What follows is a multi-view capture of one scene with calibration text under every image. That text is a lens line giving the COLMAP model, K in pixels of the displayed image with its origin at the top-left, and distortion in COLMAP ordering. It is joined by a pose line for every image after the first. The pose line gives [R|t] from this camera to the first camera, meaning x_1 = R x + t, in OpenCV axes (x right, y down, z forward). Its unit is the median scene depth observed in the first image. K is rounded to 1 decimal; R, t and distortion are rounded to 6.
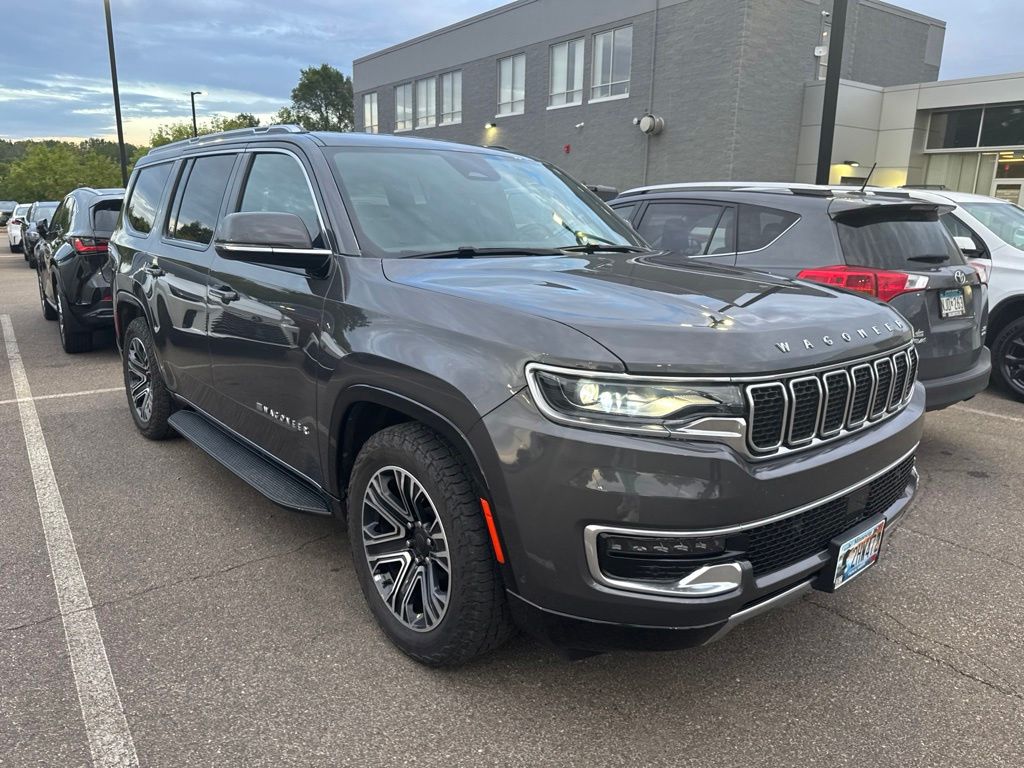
lens RADIAL K [[722.6, 0, 510.7], [0, 722.6, 377.6], [0, 0, 1]] dist [0.035738, -0.047578]
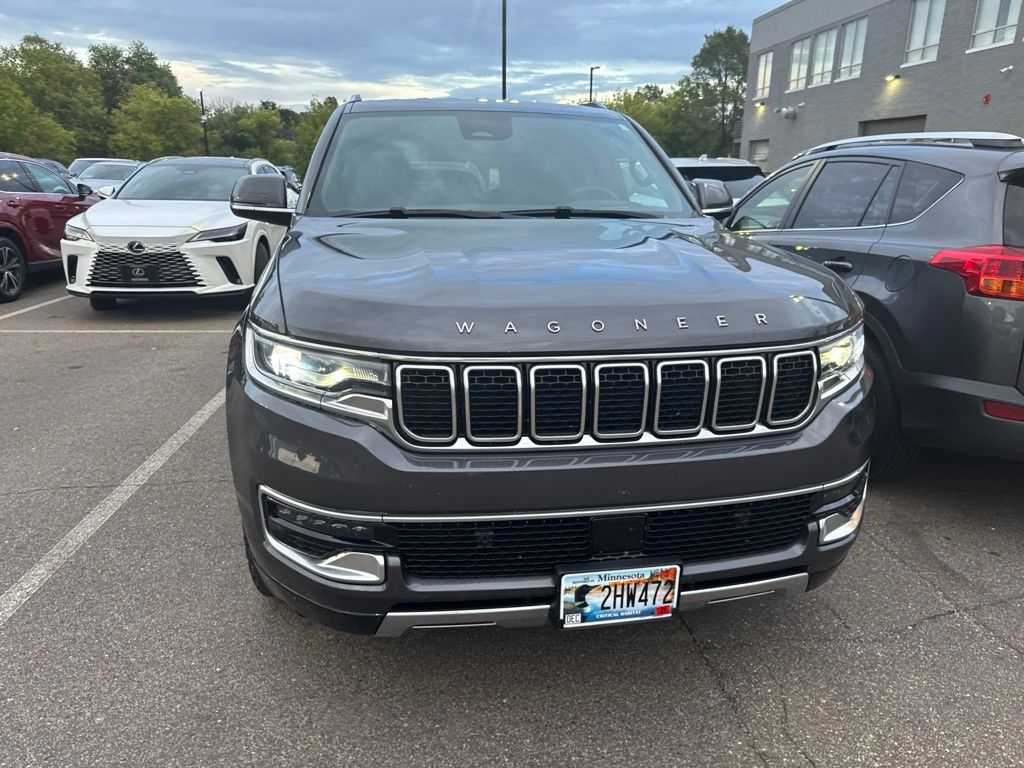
lens RADIAL K [[724.4, 0, 513.3], [0, 724.4, 380.8], [0, 0, 1]] dist [0.017751, -0.021006]
pose [[0.863159, 0.128410, -0.488331, 0.362069], [-0.106675, 0.991668, 0.072209, -0.019701], [0.493535, -0.010235, 0.869666, 0.119553]]
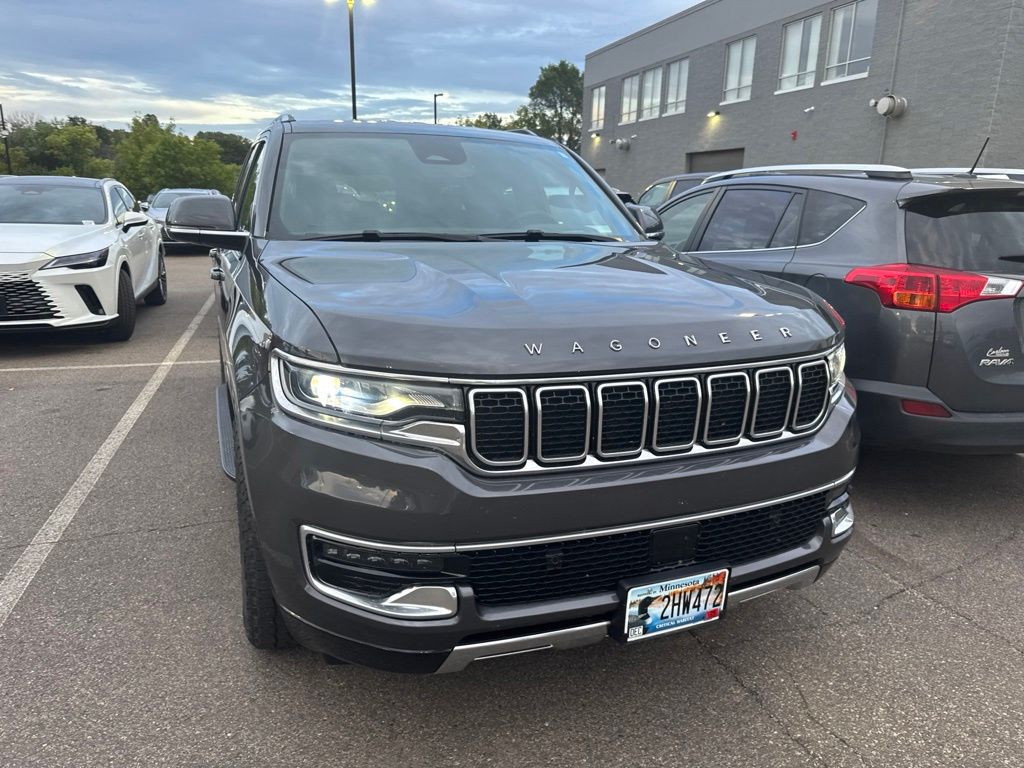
lens RADIAL K [[724.5, 0, 512.9], [0, 724.5, 384.7], [0, 0, 1]] dist [0.007712, -0.008345]
pose [[0.950001, 0.075376, -0.303012, 0.261116], [-0.070299, 0.997143, 0.027646, -0.008698], [0.304230, -0.004962, 0.952586, 0.076194]]
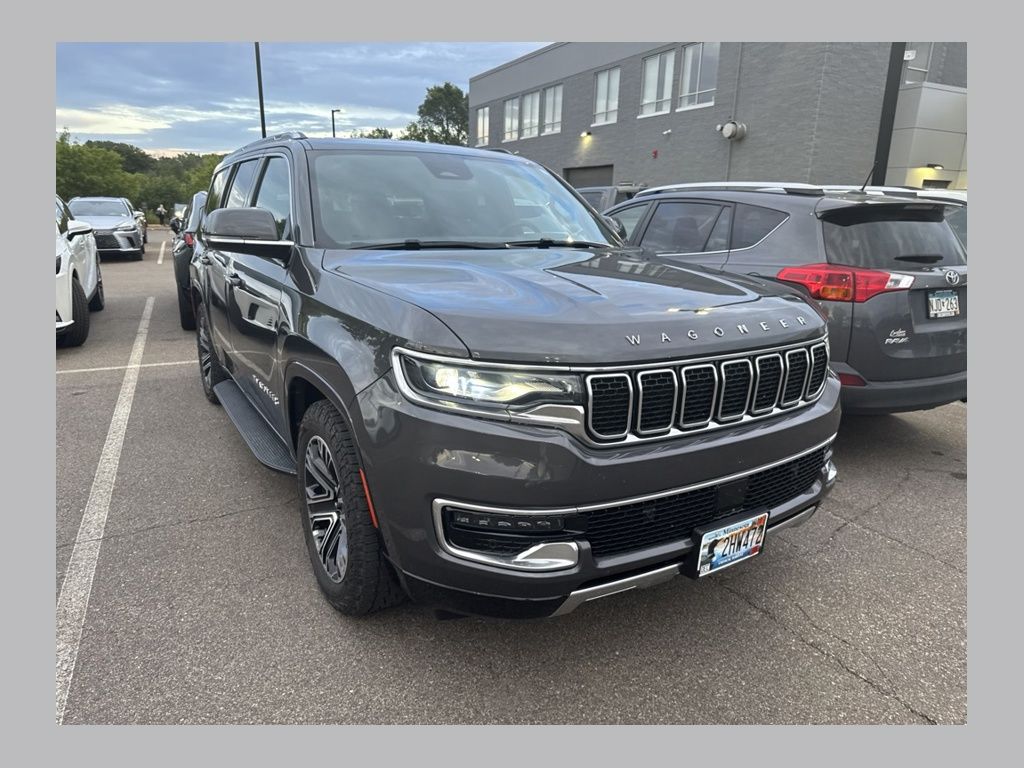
lens RADIAL K [[645.3, 0, 510.2], [0, 645.3, 387.9], [0, 0, 1]] dist [0.004178, -0.005804]
pose [[0.987941, 0.042091, -0.148997, 0.144800], [-0.036372, 0.998501, 0.040904, -0.001618], [0.150496, -0.034991, 0.987991, 0.030408]]
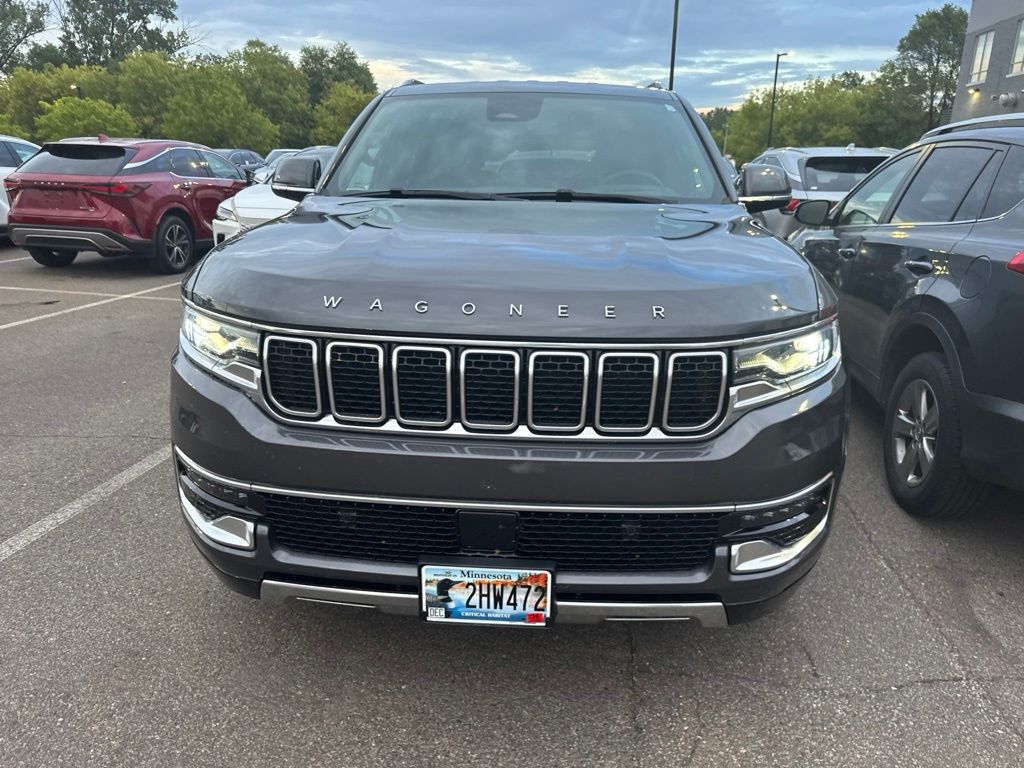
lens RADIAL K [[725.4, 0, 504.6], [0, 725.4, 379.3], [0, 0, 1]] dist [0.012533, -0.014071]
pose [[0.713996, 0.192642, -0.673126, 0.471069], [-0.160641, 0.980829, 0.110310, -0.033376], [0.681472, 0.029371, 0.731255, 0.219870]]
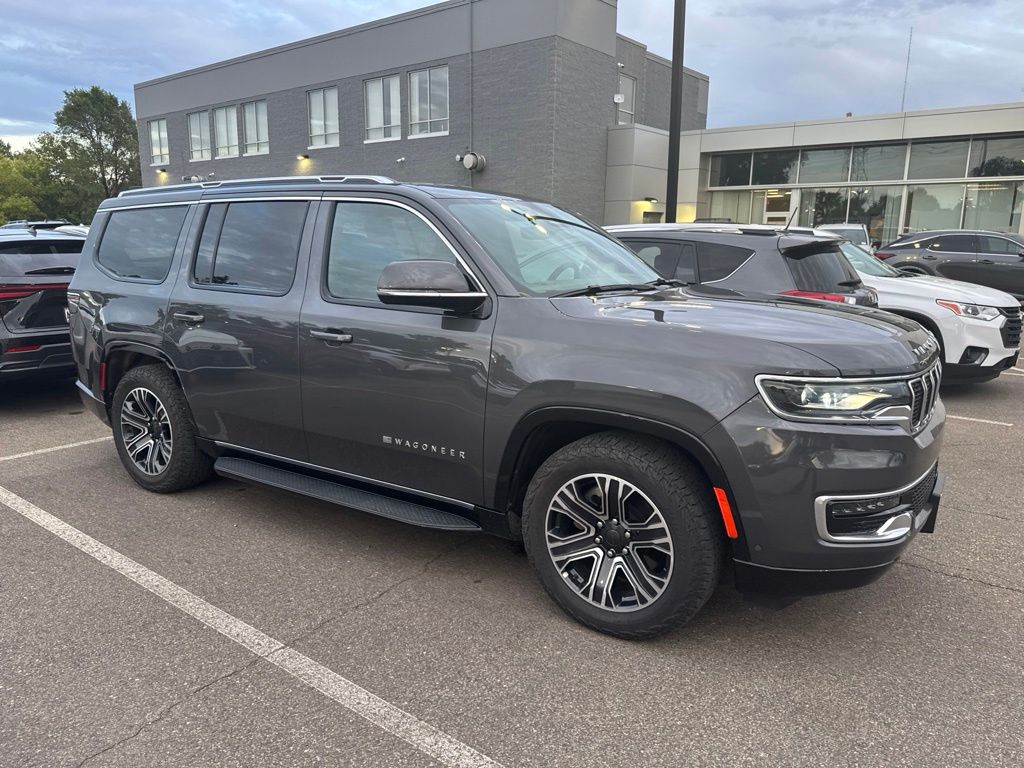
lens RADIAL K [[719.7, 0, 508.6], [0, 719.7, 389.4], [0, 0, 1]] dist [0.075030, -0.102580]
pose [[0.961400, -0.065649, 0.267209, -0.311089], [0.072516, 0.997240, -0.015903, -0.002737], [-0.265427, 0.034666, 0.963507, -0.049073]]
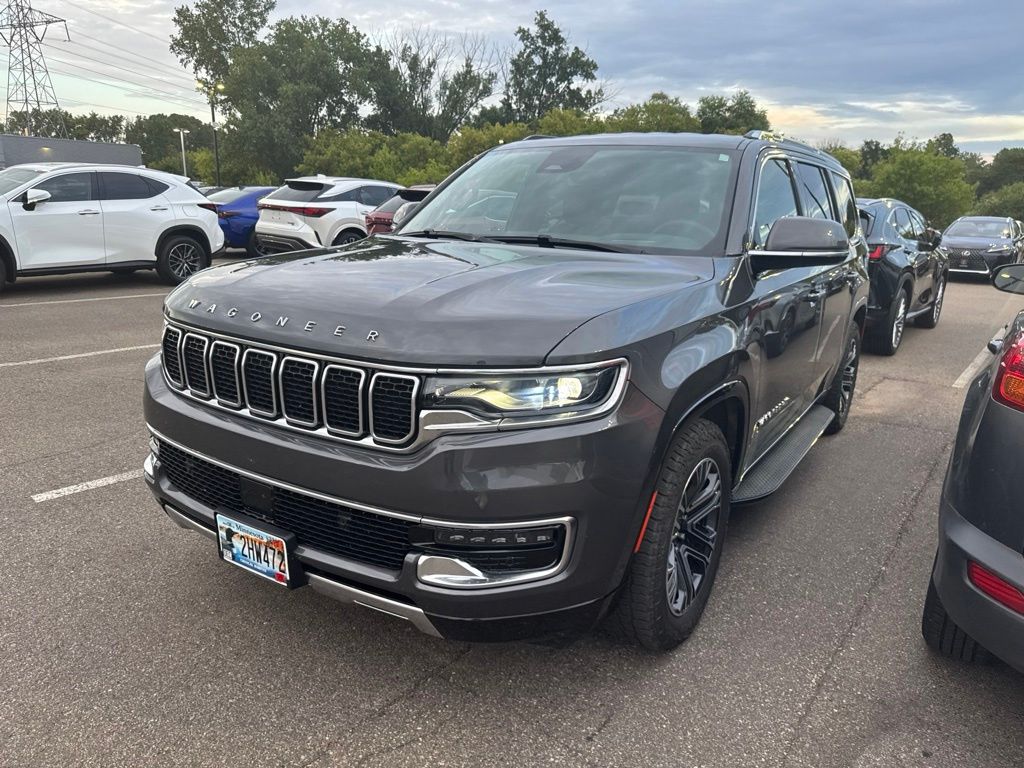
lens RADIAL K [[731.0, 0, 511.7], [0, 731.0, 381.5], [0, 0, 1]] dist [0.010330, -0.014599]
pose [[0.287251, 0.222308, -0.931700, 0.693103], [-0.243400, 0.957707, 0.153472, -0.095949], [0.926414, 0.182691, 0.329212, 0.469436]]
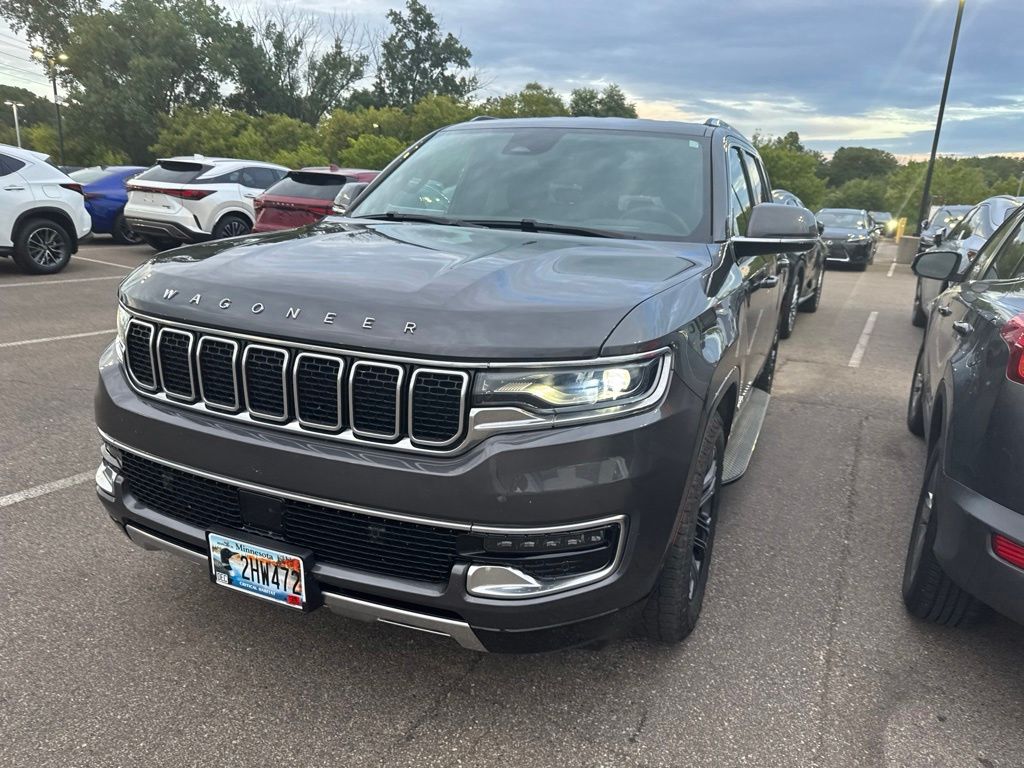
lens RADIAL K [[730.4, 0, 517.4], [0, 730.4, 380.5], [0, 0, 1]] dist [0.001987, -0.006781]
pose [[0.447948, 0.225945, -0.865038, 0.633856], [-0.241807, 0.962098, 0.126080, -0.072901], [0.860739, 0.152695, 0.485606, 0.399260]]
